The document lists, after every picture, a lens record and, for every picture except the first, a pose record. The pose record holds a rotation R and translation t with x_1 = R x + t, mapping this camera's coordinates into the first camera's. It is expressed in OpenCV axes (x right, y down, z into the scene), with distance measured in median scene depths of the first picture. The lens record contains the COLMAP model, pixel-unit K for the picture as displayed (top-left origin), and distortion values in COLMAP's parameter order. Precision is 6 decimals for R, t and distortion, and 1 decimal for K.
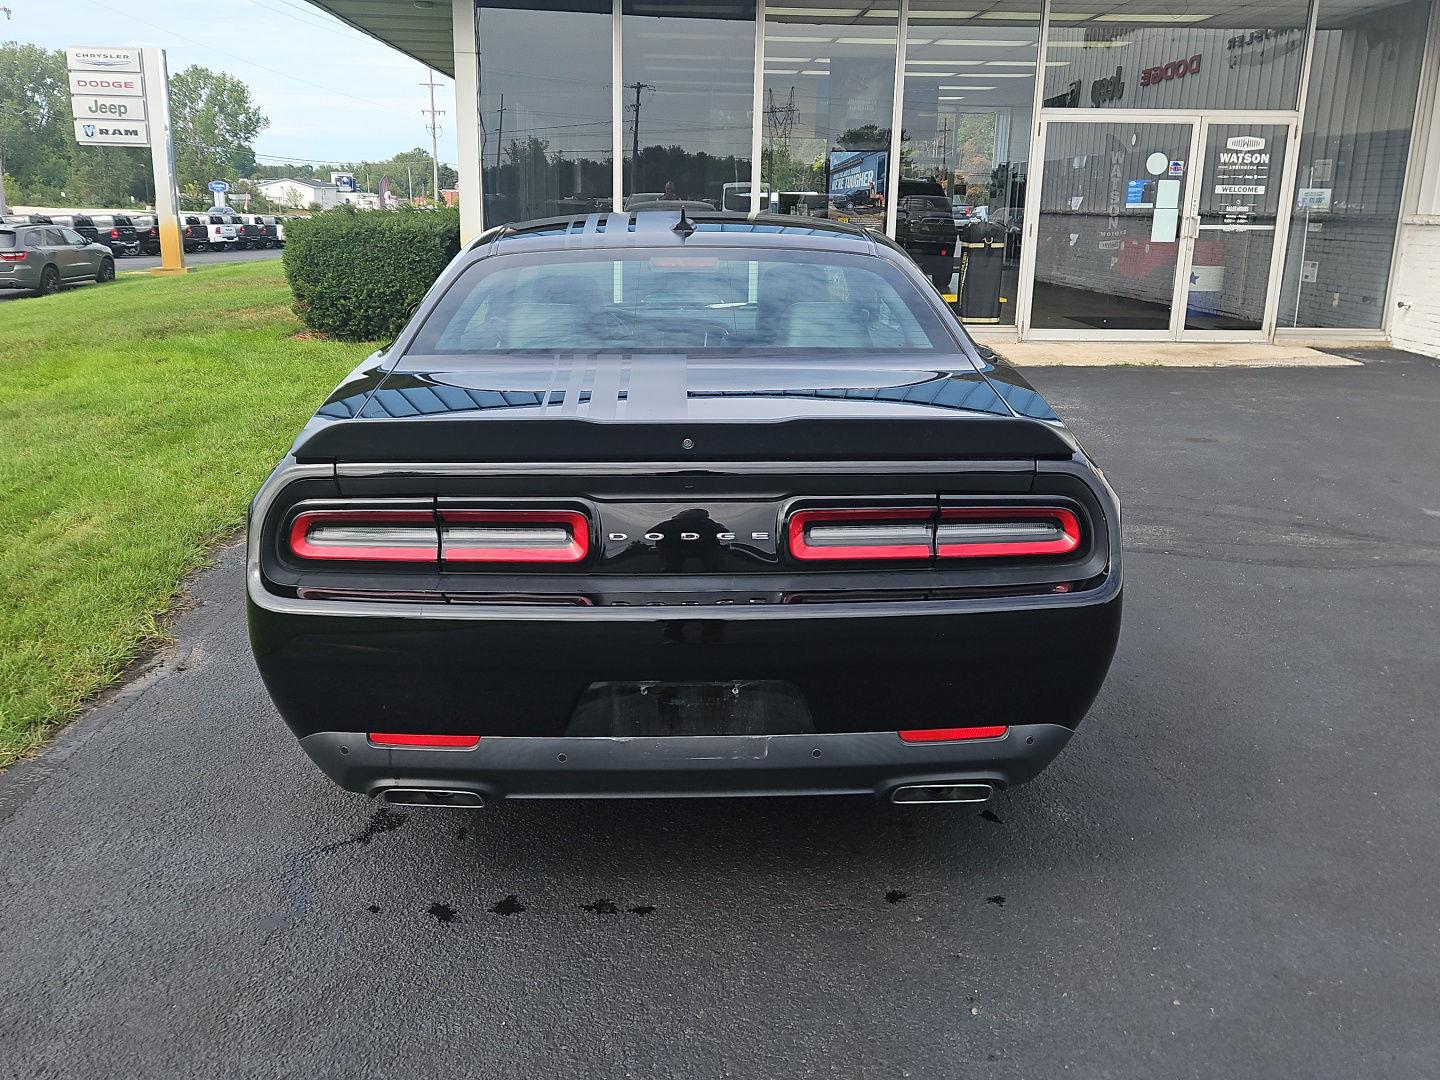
lens RADIAL K [[1272.8, 0, 714.6], [0, 1272.8, 540.3], [0, 0, 1]] dist [0.044010, -0.026530]
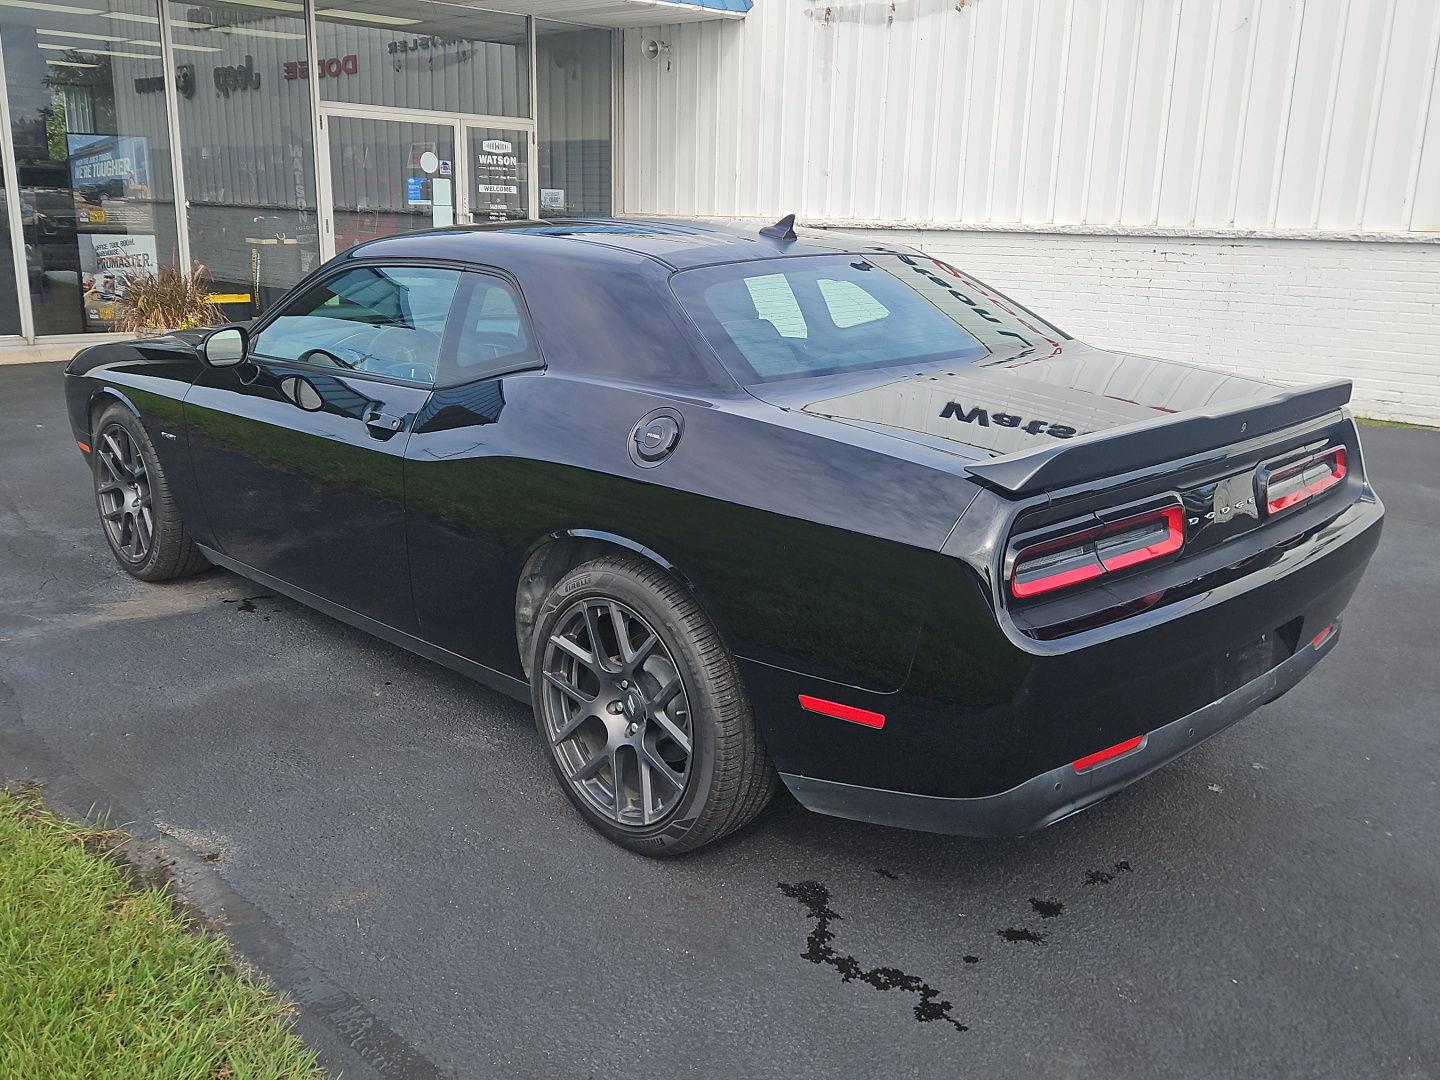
lens RADIAL K [[1272.8, 0, 719.2], [0, 1272.8, 538.0], [0, 0, 1]] dist [0.044010, -0.026530]
pose [[0.734156, -0.167666, 0.657954, -0.214853], [0.163826, 0.984144, 0.067988, -0.025962], [-0.658920, 0.057876, 0.749983, 0.084611]]
